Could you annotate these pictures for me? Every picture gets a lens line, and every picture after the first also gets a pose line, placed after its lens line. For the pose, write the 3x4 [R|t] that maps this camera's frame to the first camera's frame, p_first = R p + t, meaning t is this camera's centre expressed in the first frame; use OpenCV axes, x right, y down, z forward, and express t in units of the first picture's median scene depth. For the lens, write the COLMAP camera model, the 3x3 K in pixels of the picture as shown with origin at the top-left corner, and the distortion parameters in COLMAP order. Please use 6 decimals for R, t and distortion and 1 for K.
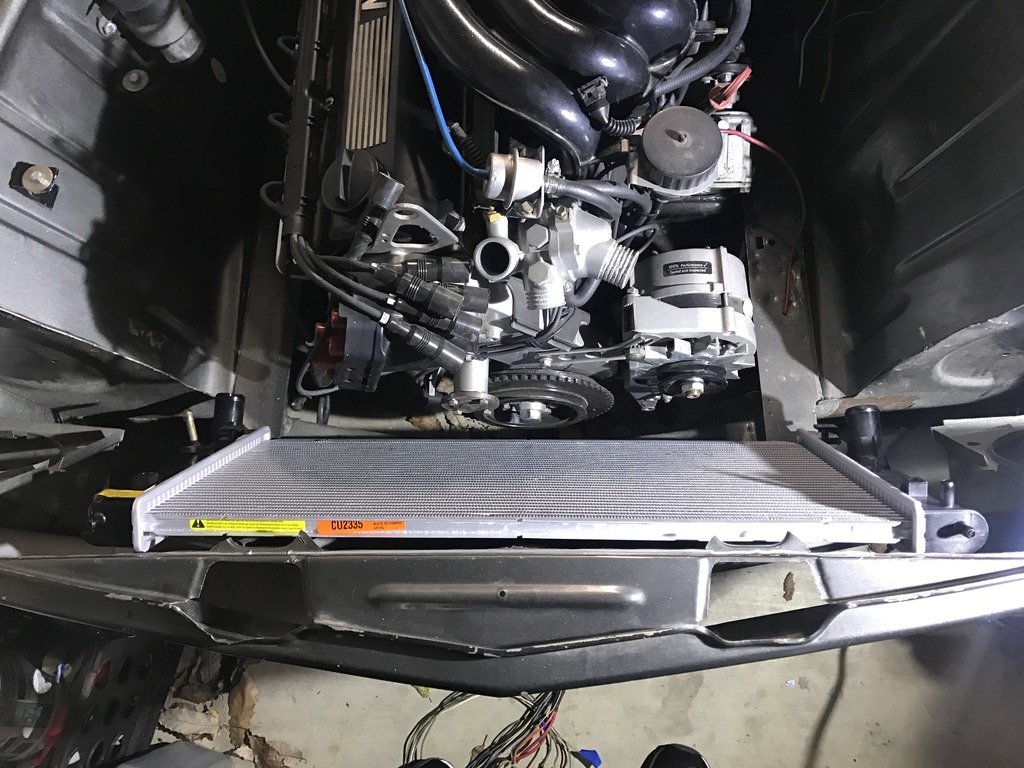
lens RADIAL K [[842.7, 0, 512.0], [0, 842.7, 384.0], [0, 0, 1]] dist [0.006396, 0.007113]
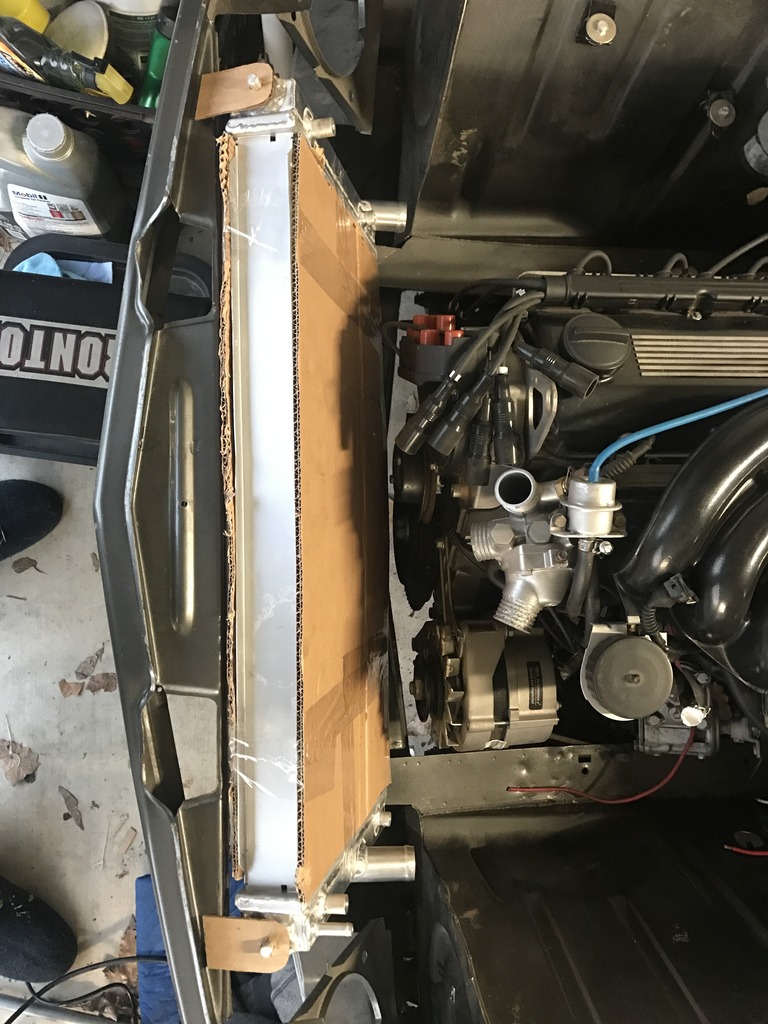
lens RADIAL K [[842.7, 0, 384.0], [0, 842.7, 512.0], [0, 0, 1]] dist [0.006396, 0.007113]
pose [[0.025485, 0.999661, -0.005238, 0.005032], [-0.990328, 0.025961, 0.136298, -0.108689], [0.136388, 0.001714, 0.990654, -0.008853]]
